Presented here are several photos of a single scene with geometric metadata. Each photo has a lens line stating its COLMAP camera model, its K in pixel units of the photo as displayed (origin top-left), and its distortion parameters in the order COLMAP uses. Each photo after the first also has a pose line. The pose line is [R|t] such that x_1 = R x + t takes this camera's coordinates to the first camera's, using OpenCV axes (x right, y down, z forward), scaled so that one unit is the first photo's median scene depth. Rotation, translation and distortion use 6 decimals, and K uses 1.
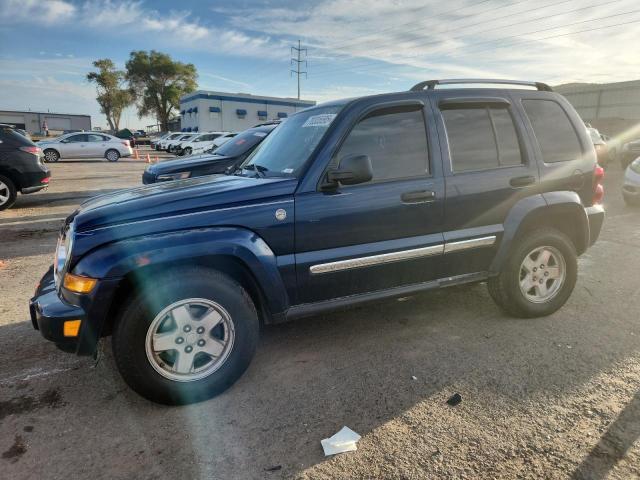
lens RADIAL K [[493.5, 0, 320.0], [0, 493.5, 240.0], [0, 0, 1]] dist [0.033847, -0.028130]
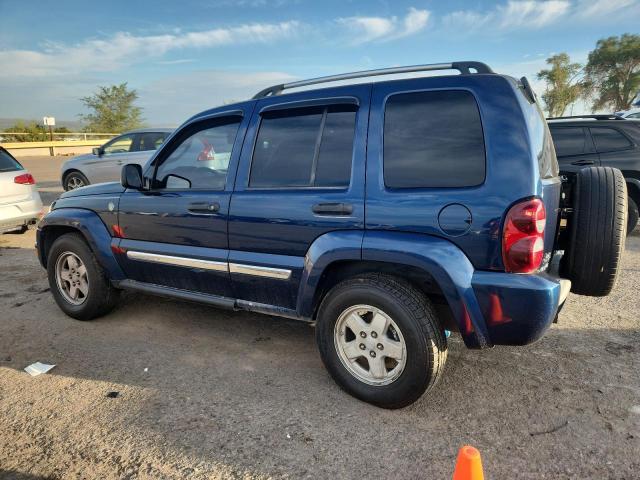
lens RADIAL K [[493.5, 0, 320.0], [0, 493.5, 240.0], [0, 0, 1]] dist [0.033847, -0.028130]
pose [[0.501732, 0.166022, -0.848941, 0.220124], [-0.156704, 0.982616, 0.099551, -0.030210], [0.850711, 0.083085, 0.519026, 0.127286]]
